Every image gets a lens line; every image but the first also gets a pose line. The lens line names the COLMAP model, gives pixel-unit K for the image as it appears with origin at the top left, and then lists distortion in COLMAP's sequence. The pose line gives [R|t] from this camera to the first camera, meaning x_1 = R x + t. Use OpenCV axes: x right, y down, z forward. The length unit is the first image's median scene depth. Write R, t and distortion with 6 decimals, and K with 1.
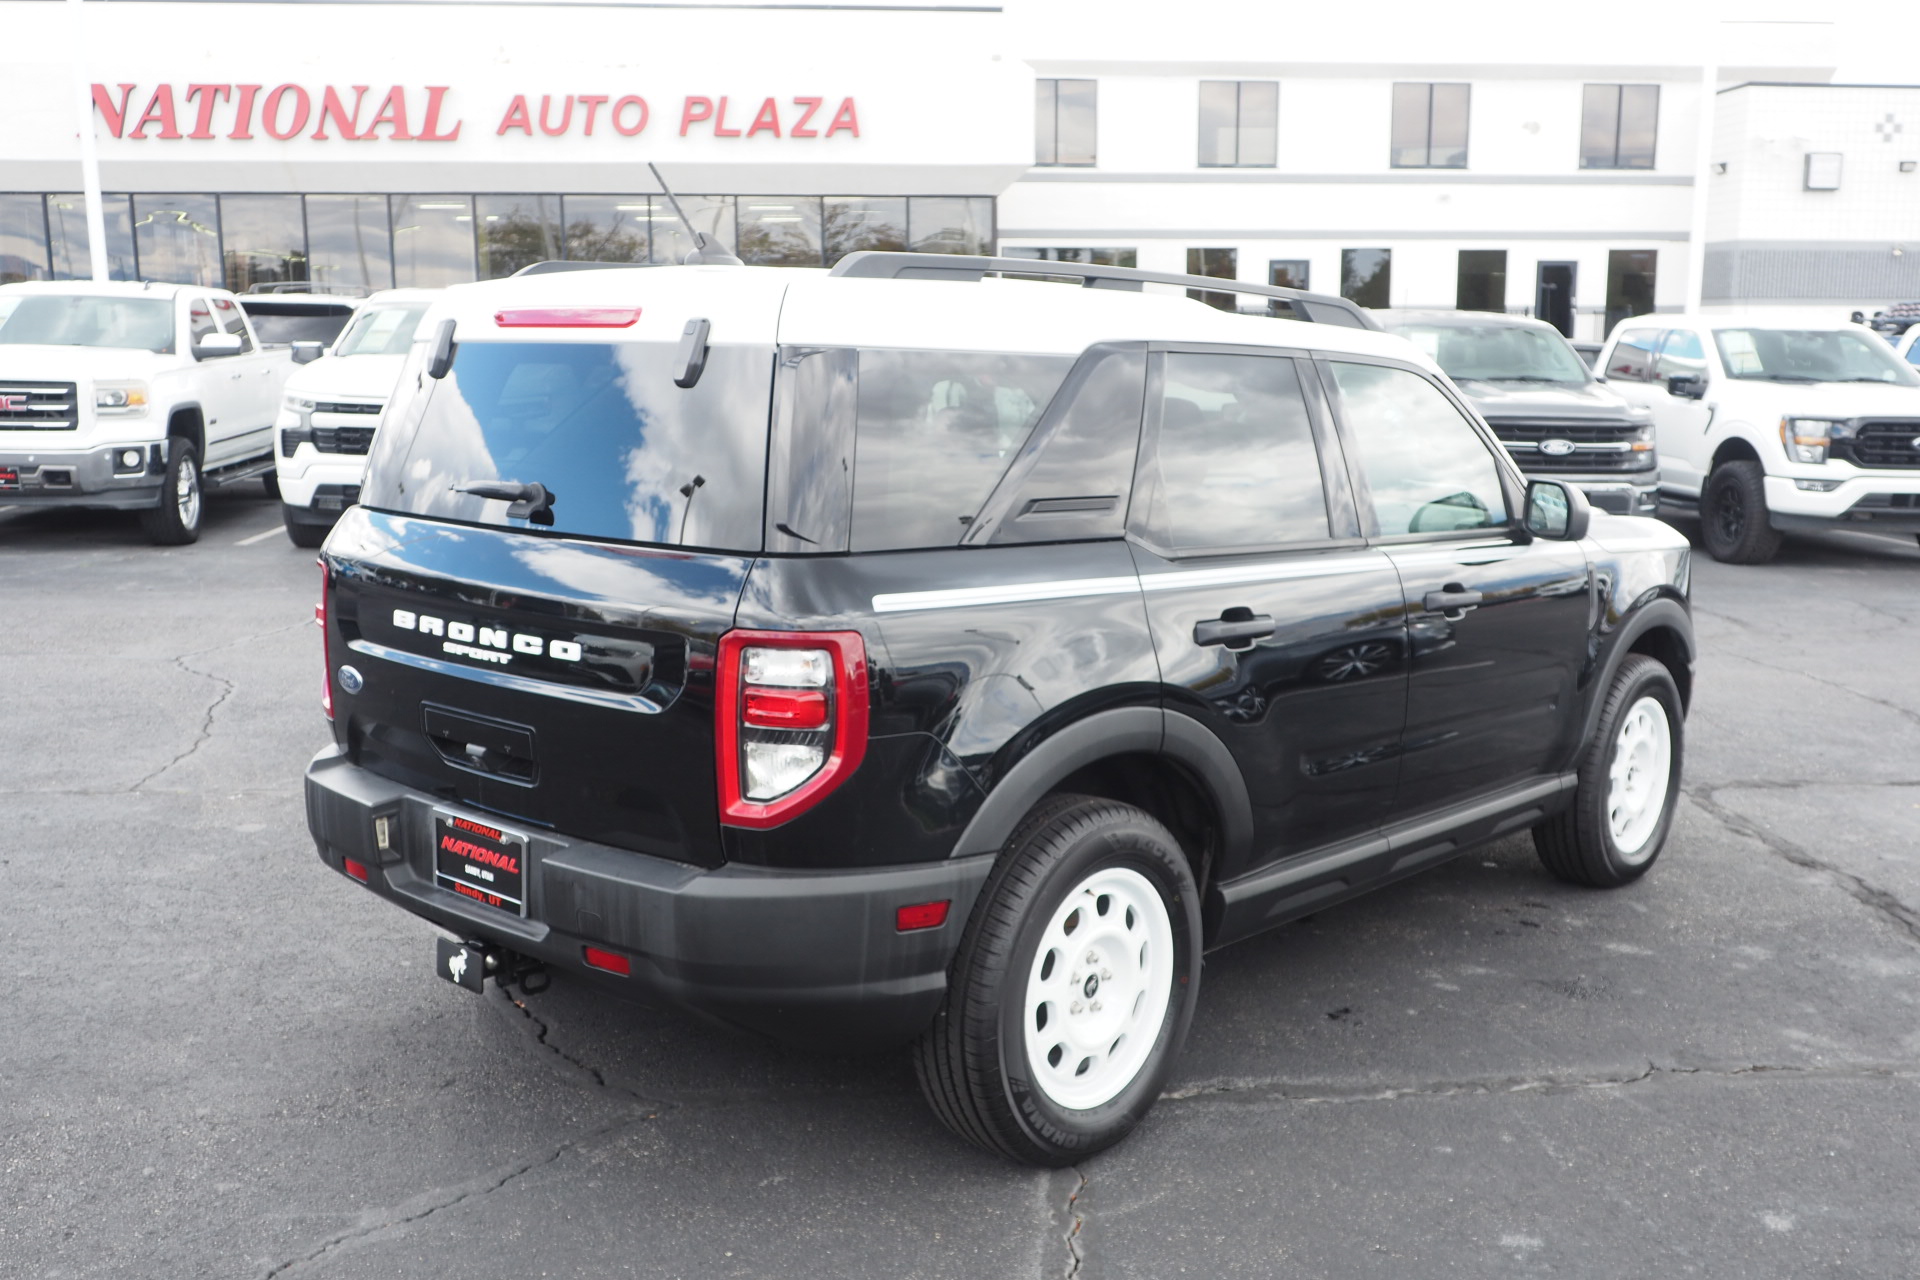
lens RADIAL K [[1823.0, 0, 978.1], [0, 1823.0, 675.6], [0, 0, 1]] dist [-0.017247, 0.000000]
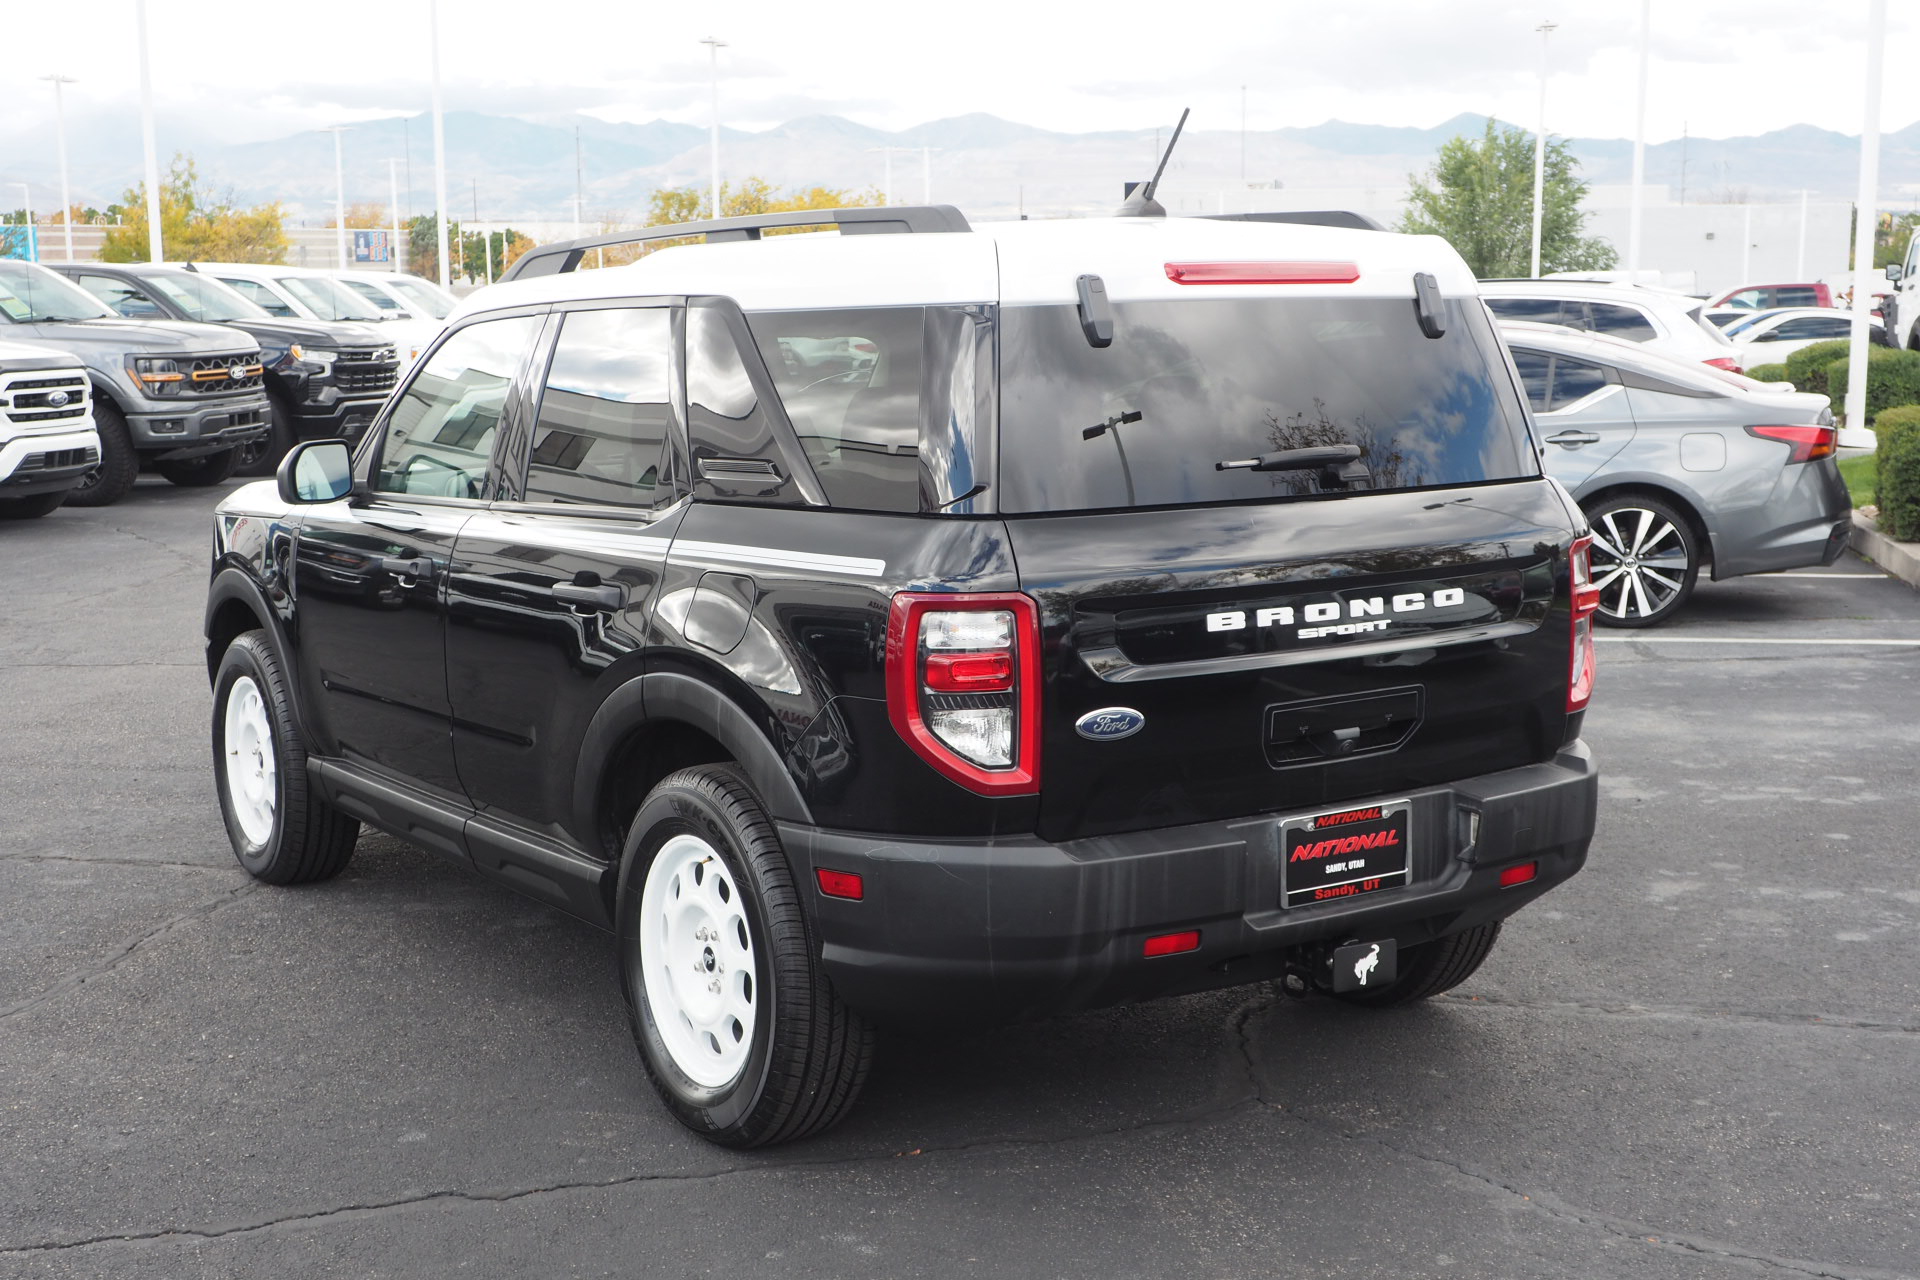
lens RADIAL K [[2388.1, 0, 971.9], [0, 2388.1, 653.7], [0, 0, 1]] dist [-0.004804, 0.000000]
pose [[0.265724, -0.159005, 0.950846, -0.601963], [0.184775, 0.976419, 0.111644, -0.069468], [-0.946176, 0.146026, 0.288838, 0.332442]]
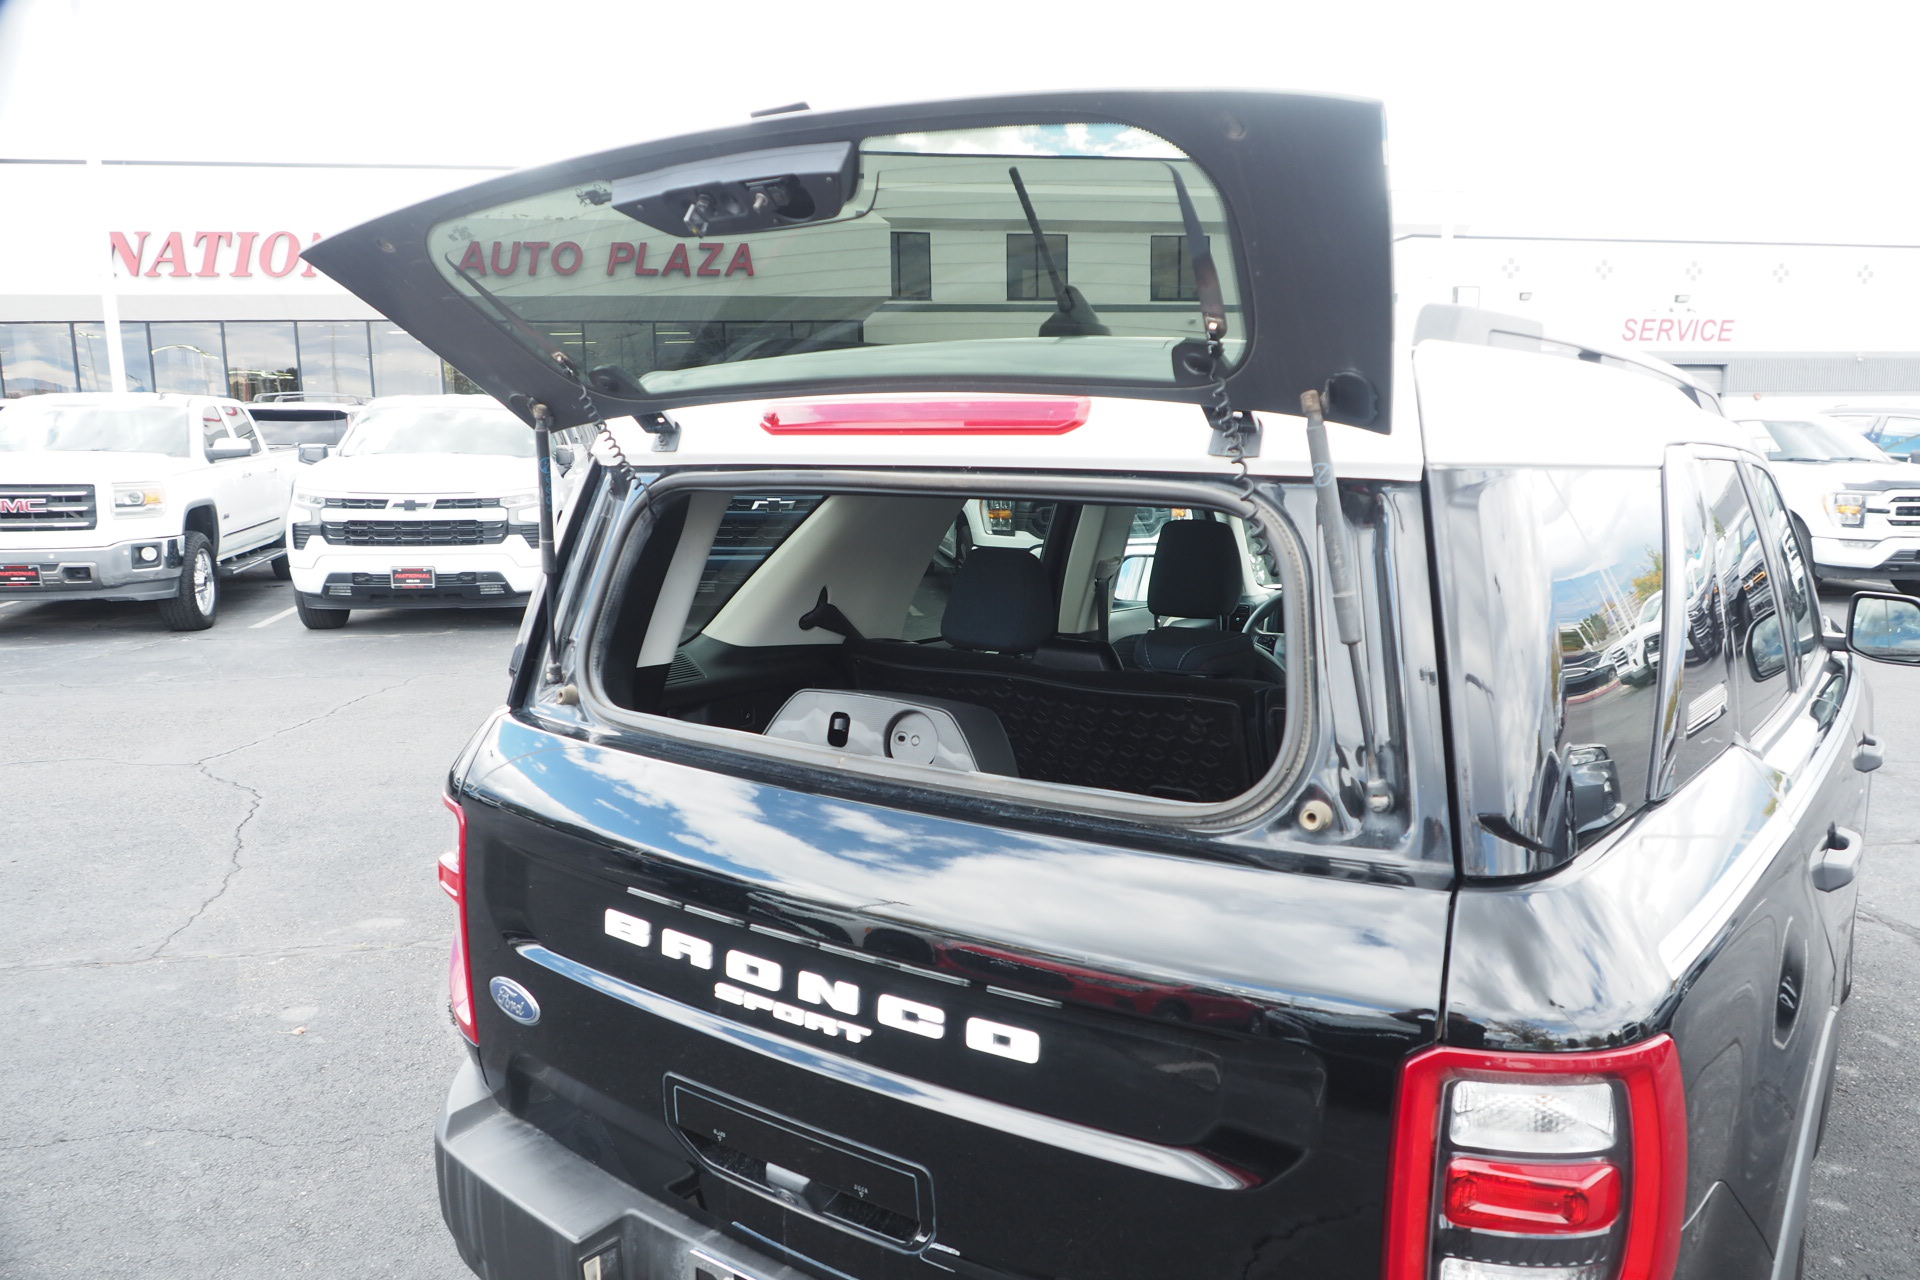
lens RADIAL K [[1350.5, 0, 965.5], [0, 1350.5, 640.9], [0, 0, 1]] dist [-0.005564, -0.018771]
pose [[0.993816, -0.029591, 0.107025, -0.105398], [0.032629, 0.999110, -0.026745, -0.045941], [-0.106138, 0.030072, 0.993897, 0.230992]]
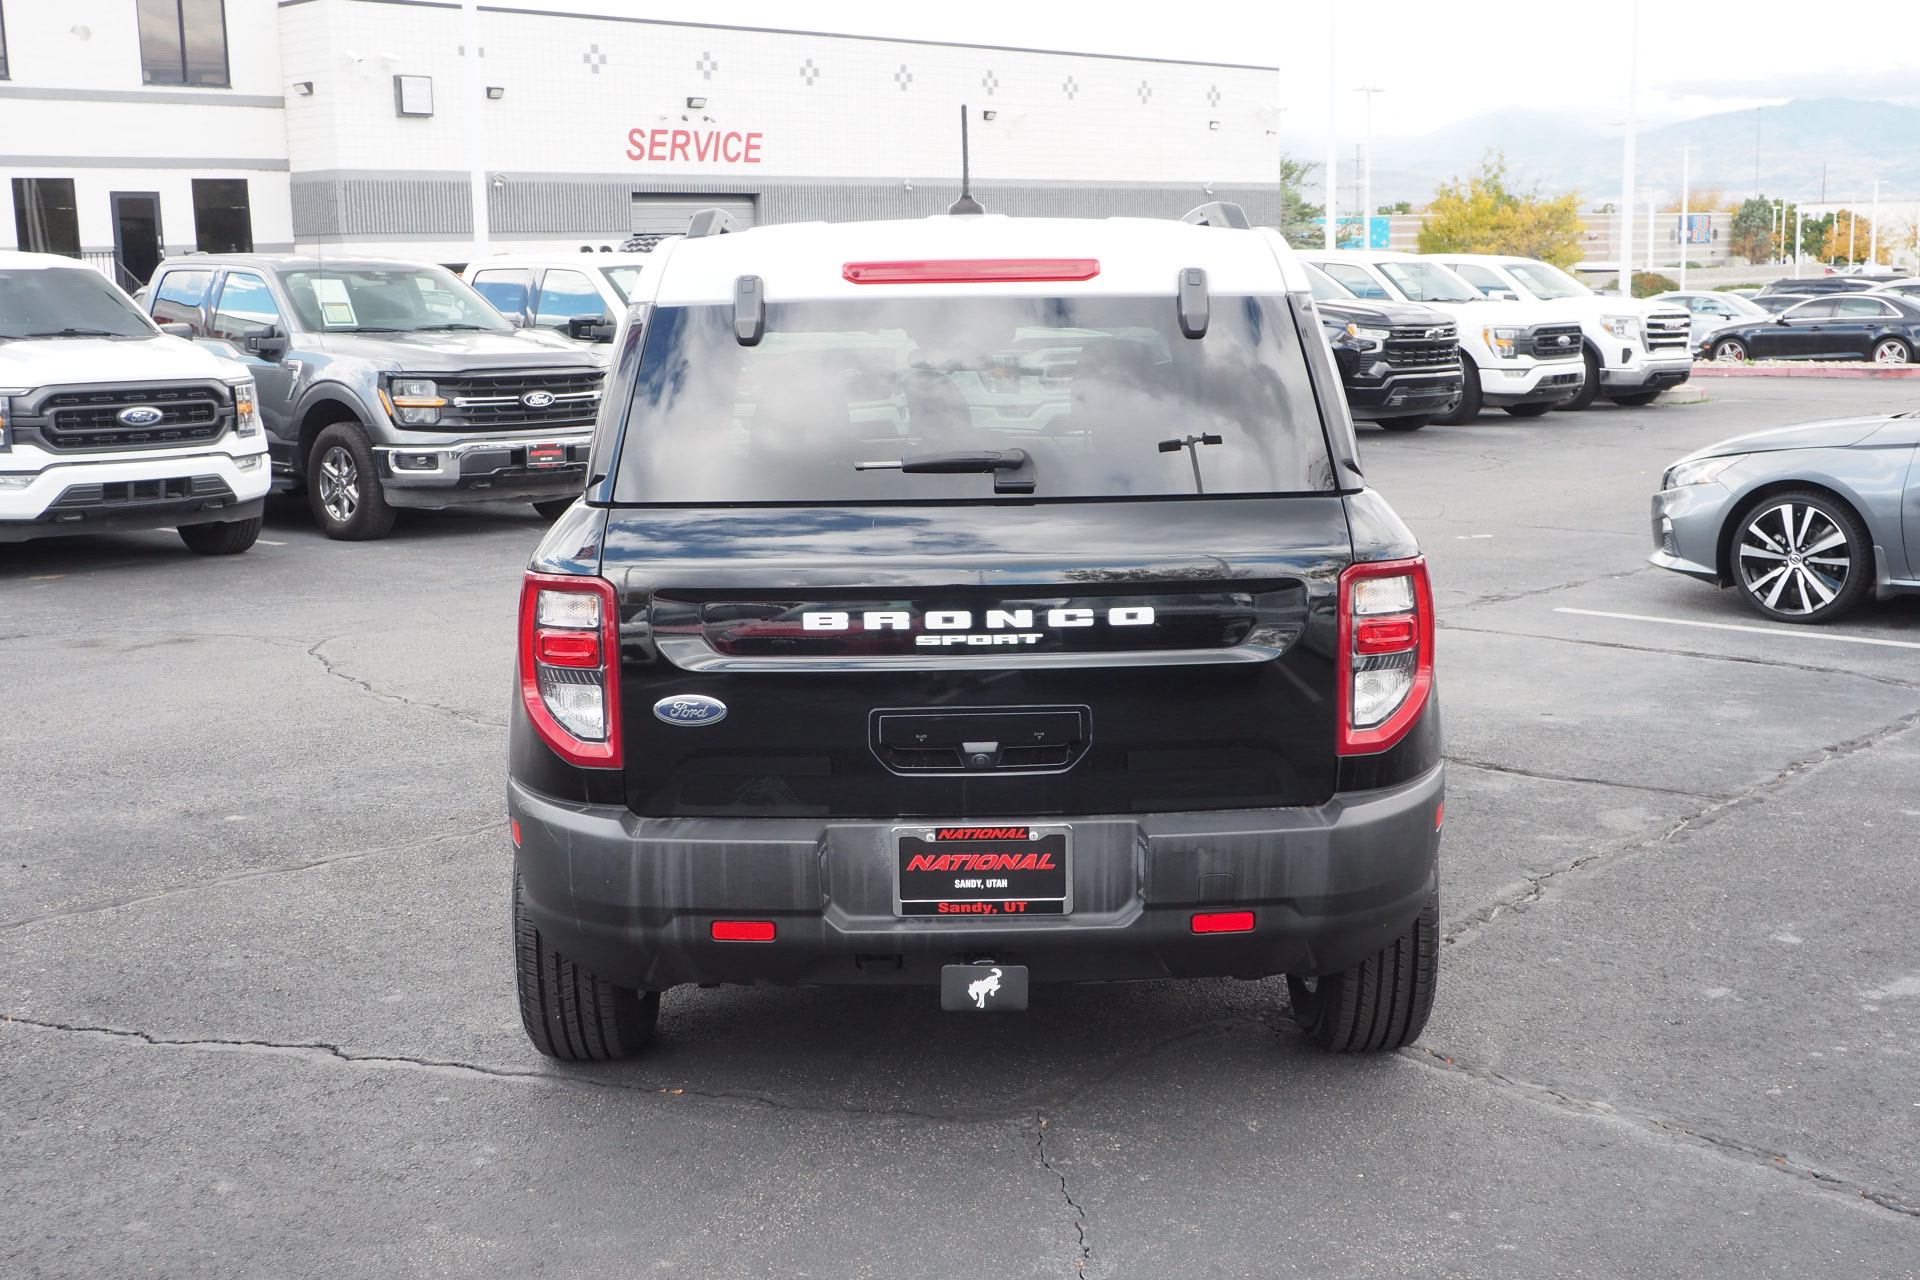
lens RADIAL K [[2169.9, 0, 946.5], [0, 2169.9, 631.1], [0, 0, 1]] dist [-0.009112, 0.000000]
pose [[0.747939, -0.126850, 0.651534, -0.398353], [0.142360, 0.989384, 0.029203, -0.020265], [-0.648322, 0.070910, 0.758057, 0.076075]]
